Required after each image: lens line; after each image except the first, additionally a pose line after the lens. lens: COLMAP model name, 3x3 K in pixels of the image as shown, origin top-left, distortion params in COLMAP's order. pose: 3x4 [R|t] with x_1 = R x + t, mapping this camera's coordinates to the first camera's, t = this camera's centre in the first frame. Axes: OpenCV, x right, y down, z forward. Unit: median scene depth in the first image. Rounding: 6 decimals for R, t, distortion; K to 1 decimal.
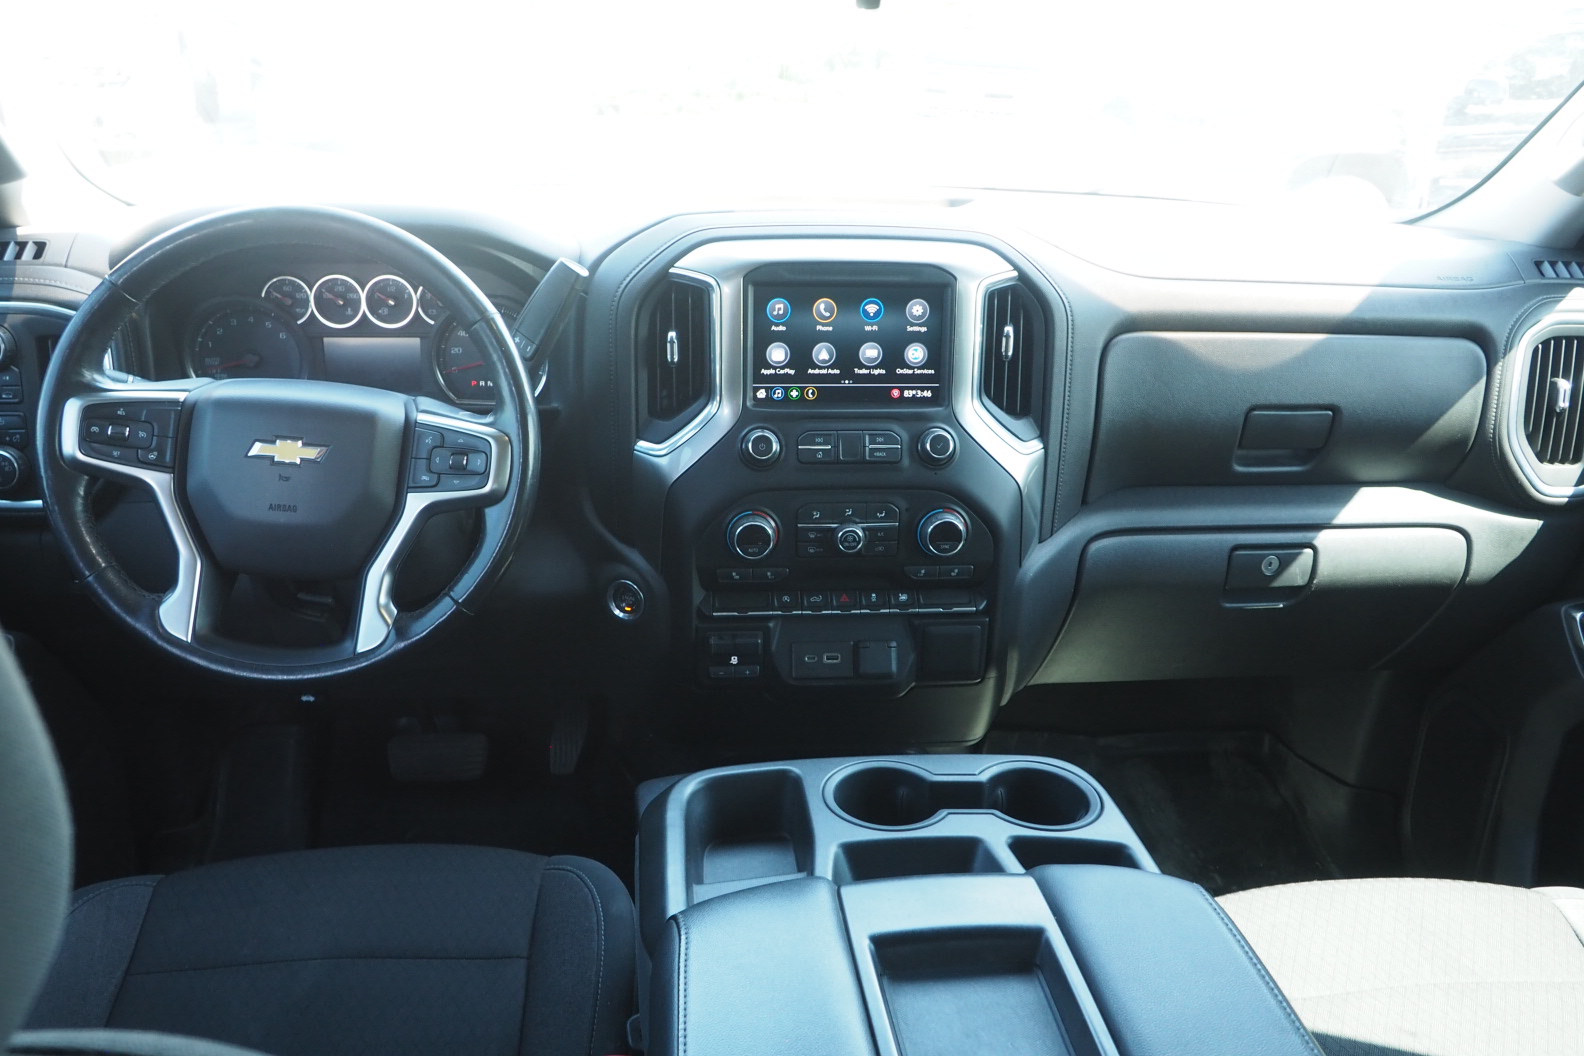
lens RADIAL K [[1296.3, 0, 806.6], [0, 1296.3, 530.8], [0, 0, 1]] dist [-0.026818, 0.022643]
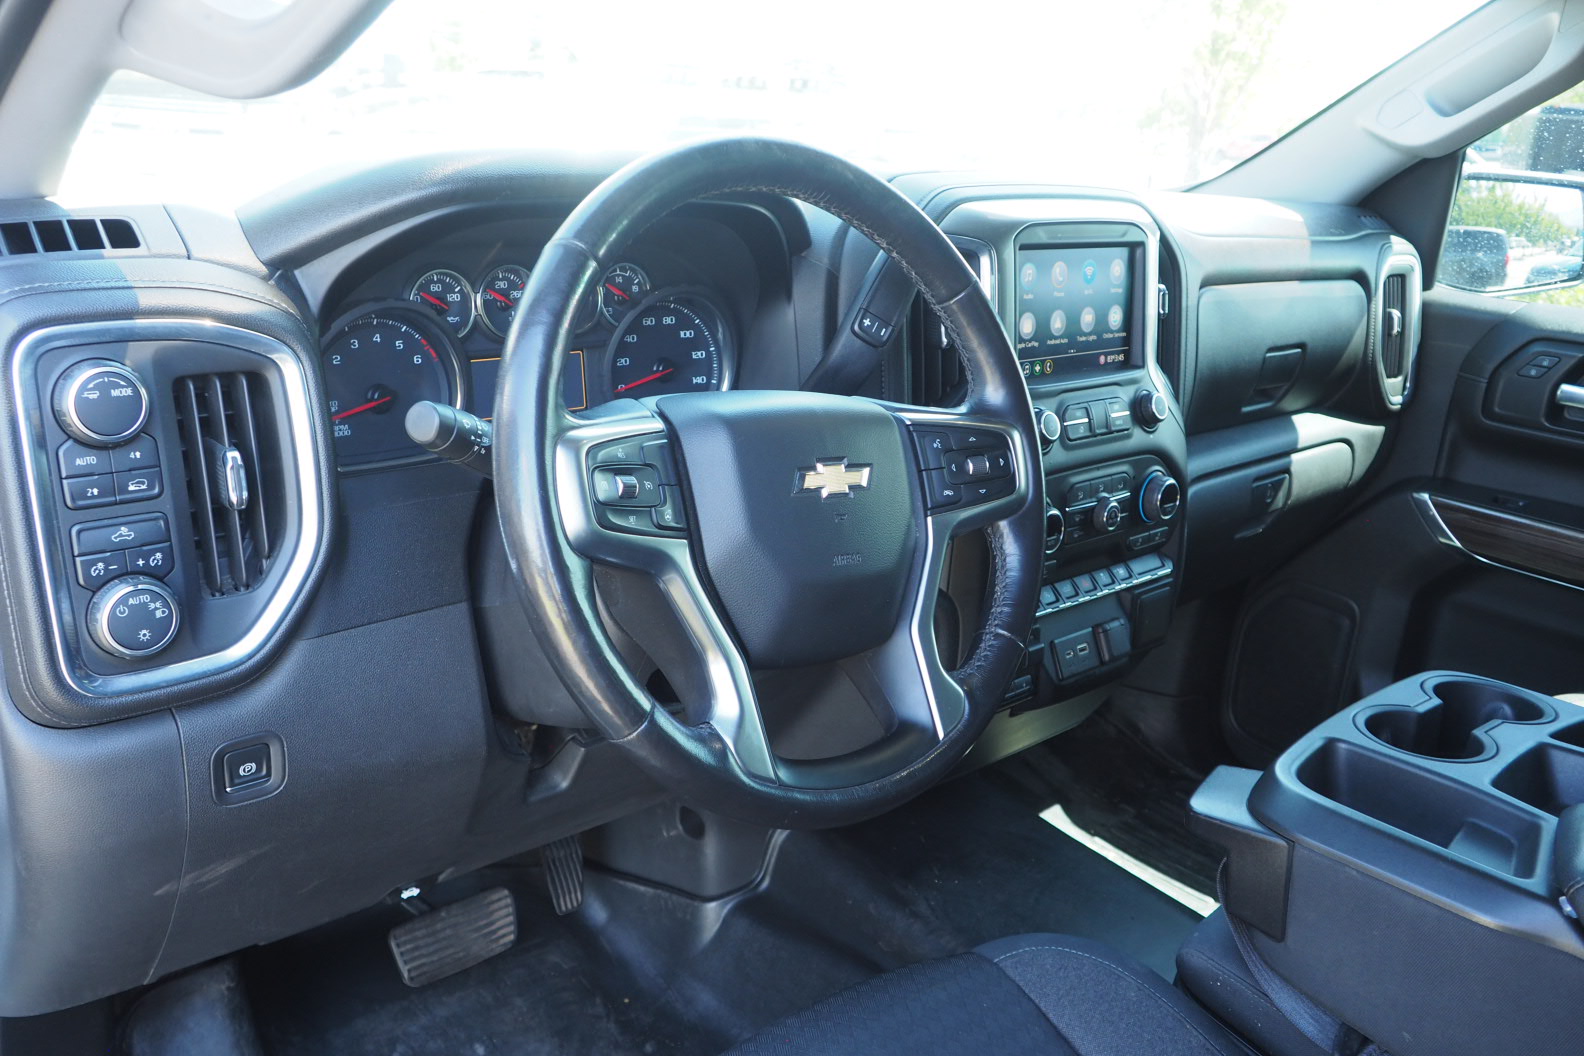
lens RADIAL K [[1296.3, 0, 784.5], [0, 1296.3, 520.8], [0, 0, 1]] dist [-0.026818, 0.022643]
pose [[0.807209, -0.156105, 0.569250, -0.684680], [0.179966, 0.983566, 0.014527, -0.045367], [-0.562162, 0.090719, 0.822036, 0.359879]]
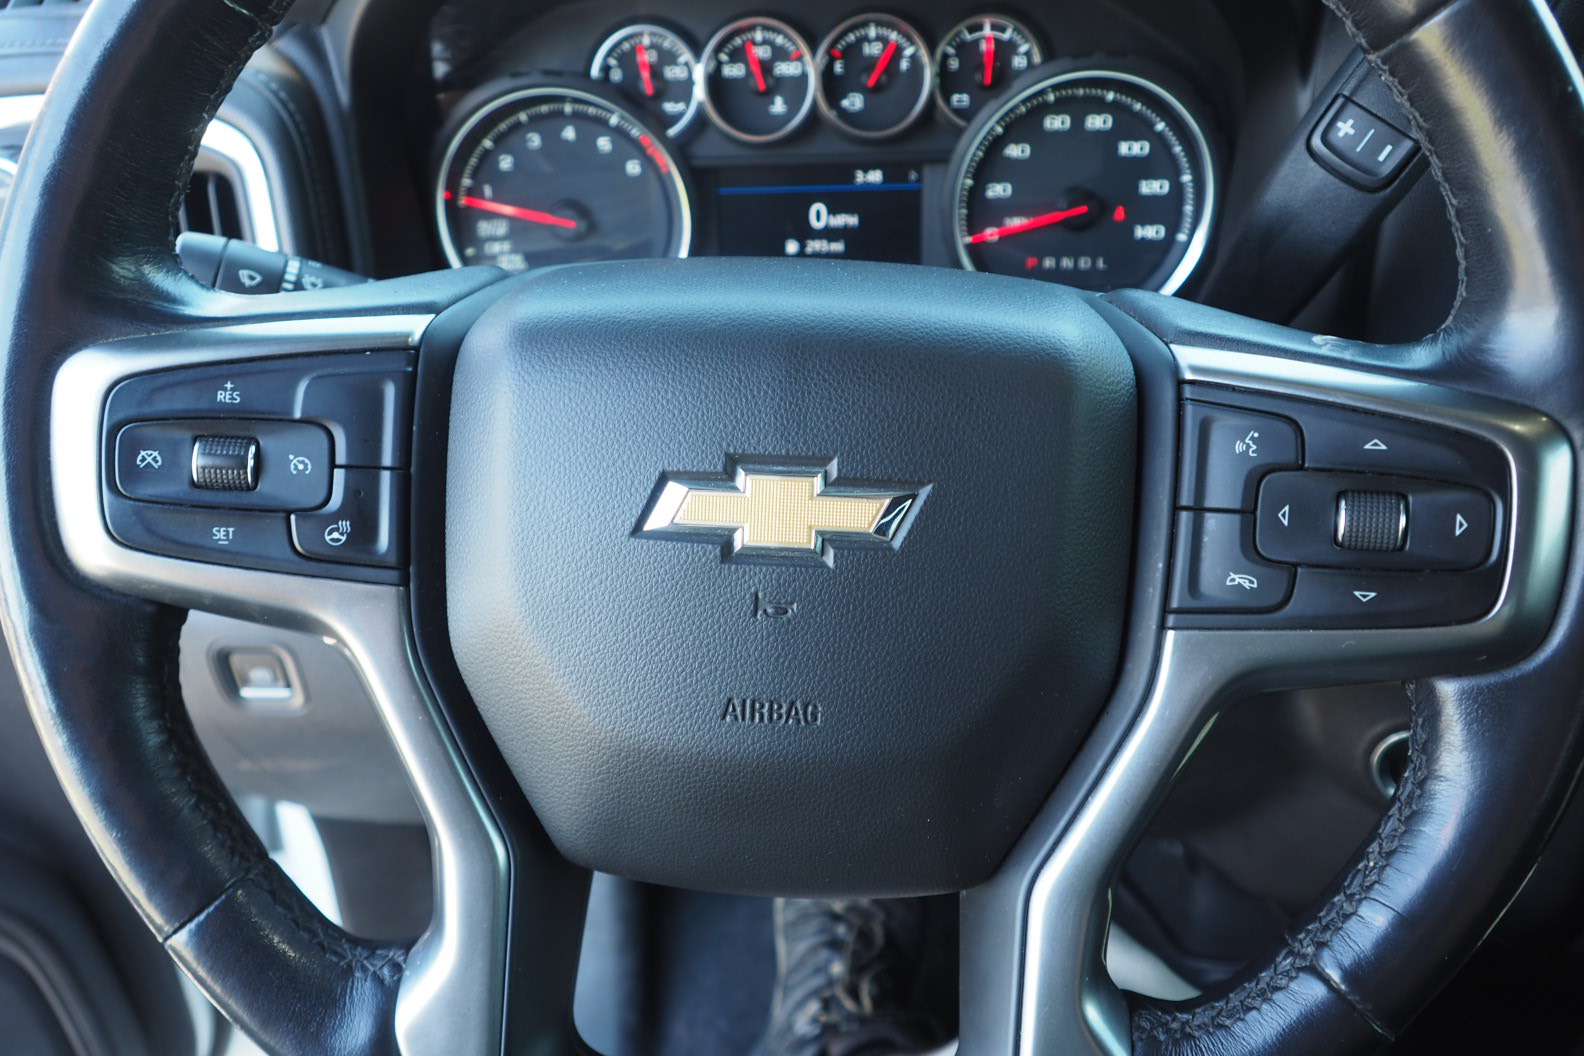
lens RADIAL K [[1128.9, 0, 804.3], [0, 1128.9, 555.2], [0, 0, 1]] dist [-0.034881, 0.001327]
pose [[0.987950, 0.013850, -0.154153, -0.294912], [0.007590, 0.990454, 0.137632, -0.071297], [0.154588, -0.137144, 0.978414, 0.623411]]
